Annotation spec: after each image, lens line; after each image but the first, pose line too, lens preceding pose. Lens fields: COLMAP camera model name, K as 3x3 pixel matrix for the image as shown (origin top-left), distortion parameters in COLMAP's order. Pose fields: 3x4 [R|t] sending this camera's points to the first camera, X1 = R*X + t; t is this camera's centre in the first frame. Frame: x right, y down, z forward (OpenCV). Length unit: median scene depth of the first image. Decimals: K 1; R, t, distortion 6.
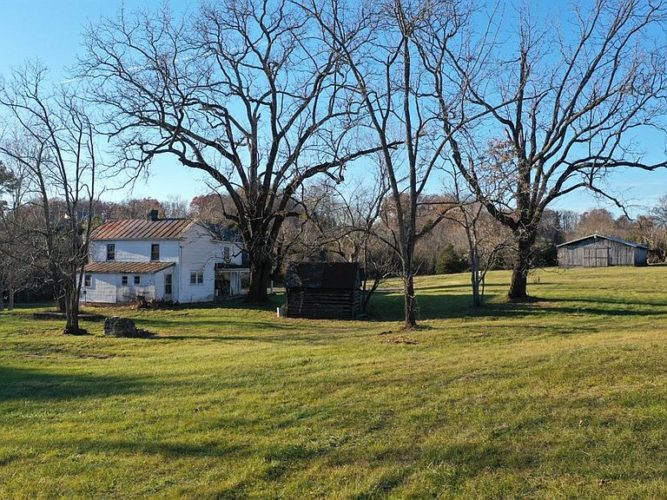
lens RADIAL K [[704.8, 0, 333.8], [0, 704.8, 250.5], [0, 0, 1]] dist [-0.004799, 0.000000]
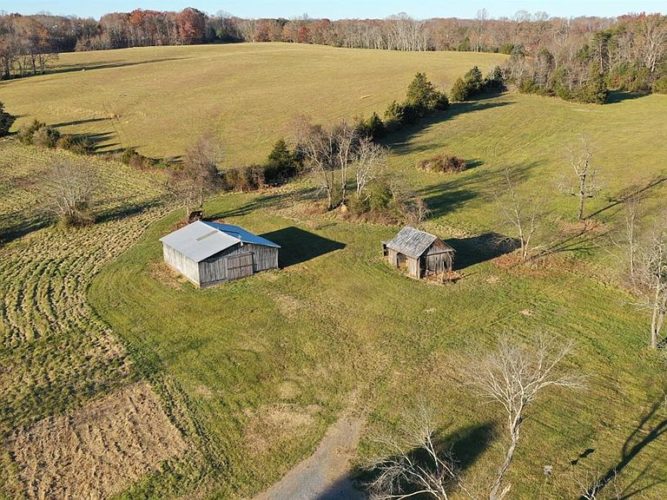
lens RADIAL K [[704.8, 0, 334.2], [0, 704.8, 247.6], [0, 0, 1]] dist [-0.004799, 0.000000]
pose [[0.405461, -0.272456, 0.872565, -0.561281], [-0.003181, 0.954122, 0.299400, -0.485965], [-0.914107, -0.124171, 0.385992, 1.086534]]
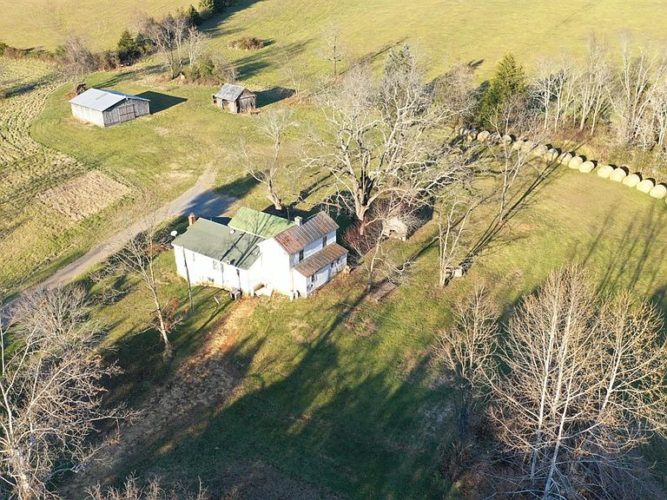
lens RADIAL K [[704.8, 0, 332.3], [0, 704.8, 252.6], [0, 0, 1]] dist [-0.004799, 0.000000]
pose [[0.153829, -0.447469, 0.880970, -1.649353], [-0.007330, 0.891041, 0.453864, -0.692050], [-0.988070, -0.076275, 0.133788, 0.760236]]
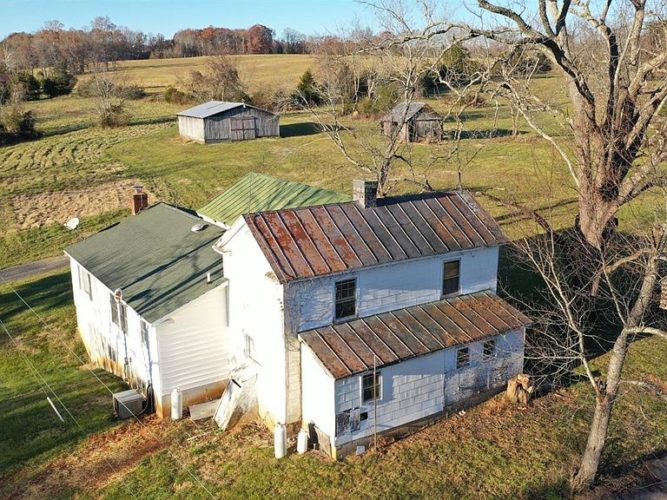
lens RADIAL K [[704.8, 0, 333.3], [0, 704.8, 247.5], [0, 0, 1]] dist [-0.004799, 0.000000]
pose [[0.495932, -0.218420, 0.840443, -0.678127], [-0.002146, 0.967538, 0.252717, -0.134516], [-0.868359, -0.127134, 0.479364, 0.835680]]
